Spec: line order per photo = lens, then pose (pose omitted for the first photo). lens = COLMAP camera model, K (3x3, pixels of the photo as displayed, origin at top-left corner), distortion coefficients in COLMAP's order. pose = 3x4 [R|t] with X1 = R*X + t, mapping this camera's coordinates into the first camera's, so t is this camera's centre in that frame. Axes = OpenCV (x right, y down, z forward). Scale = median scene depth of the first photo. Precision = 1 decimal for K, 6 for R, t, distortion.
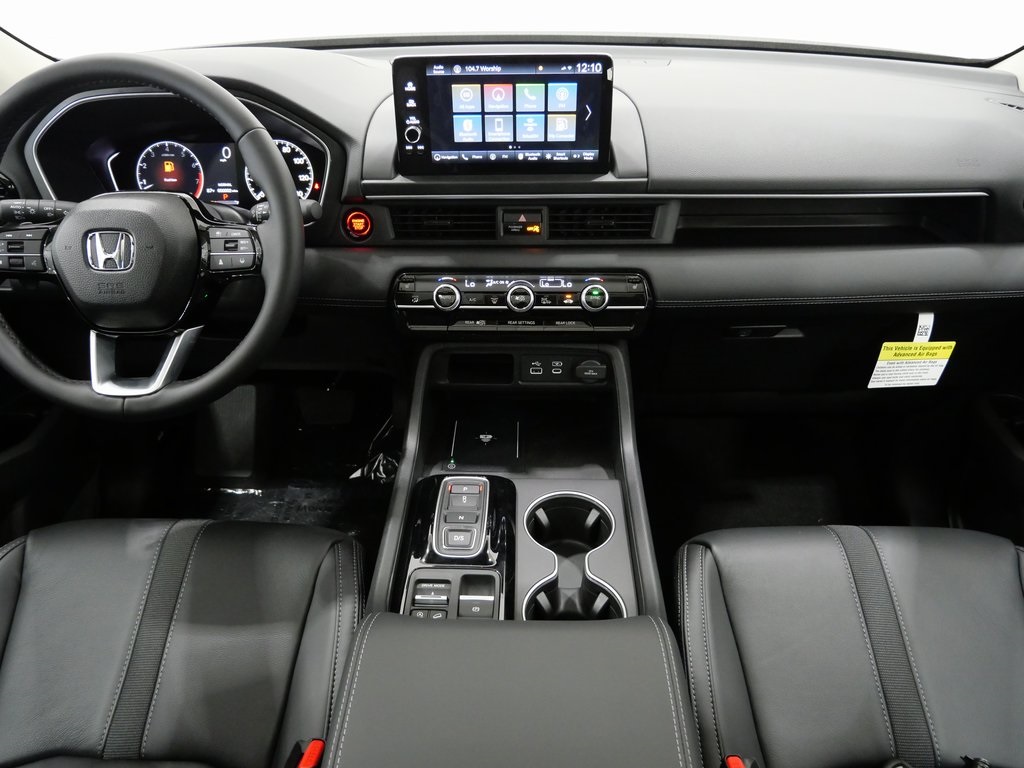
lens RADIAL K [[807.0, 0, 507.5], [0, 807.0, 384.5], [0, 0, 1]] dist [-0.004716, 0.010146]
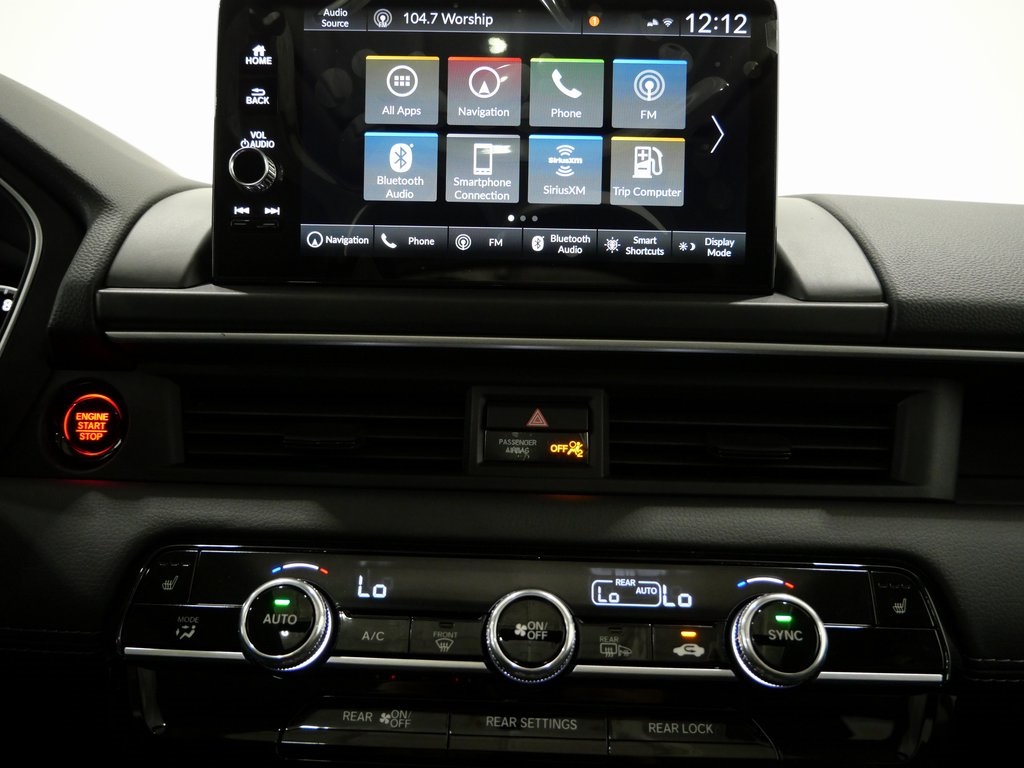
lens RADIAL K [[836.1, 0, 509.7], [0, 836.1, 386.8], [0, 0, 1]] dist [-0.018451, -0.005776]
pose [[0.999446, 0.032949, 0.004702, 0.003455], [-0.026347, 0.869549, -0.493143, -0.032205], [-0.020337, 0.492745, 0.869936, 0.662052]]
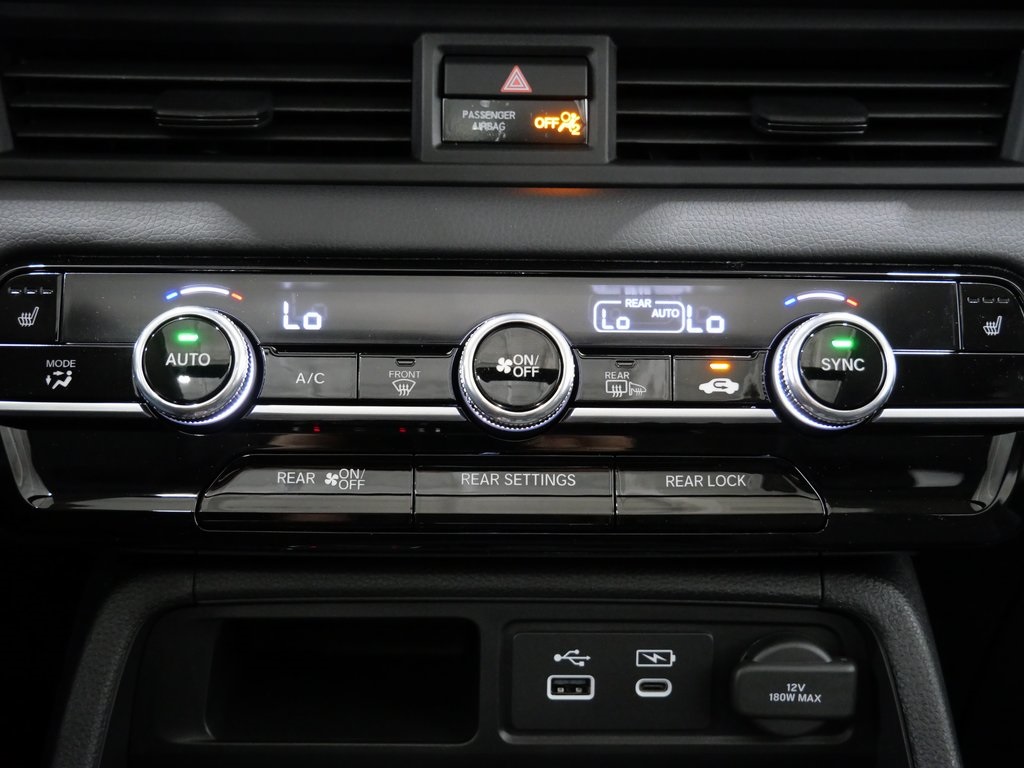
lens RADIAL K [[1277.1, 0, 505.6], [0, 1277.1, 384.8], [0, 0, 1]] dist [0.015757, 0.000000]
pose [[0.998108, 0.006452, 0.061151, -0.009366], [0.007911, 0.972741, -0.231757, -0.017085], [-0.060980, 0.231803, 0.970850, 0.623912]]
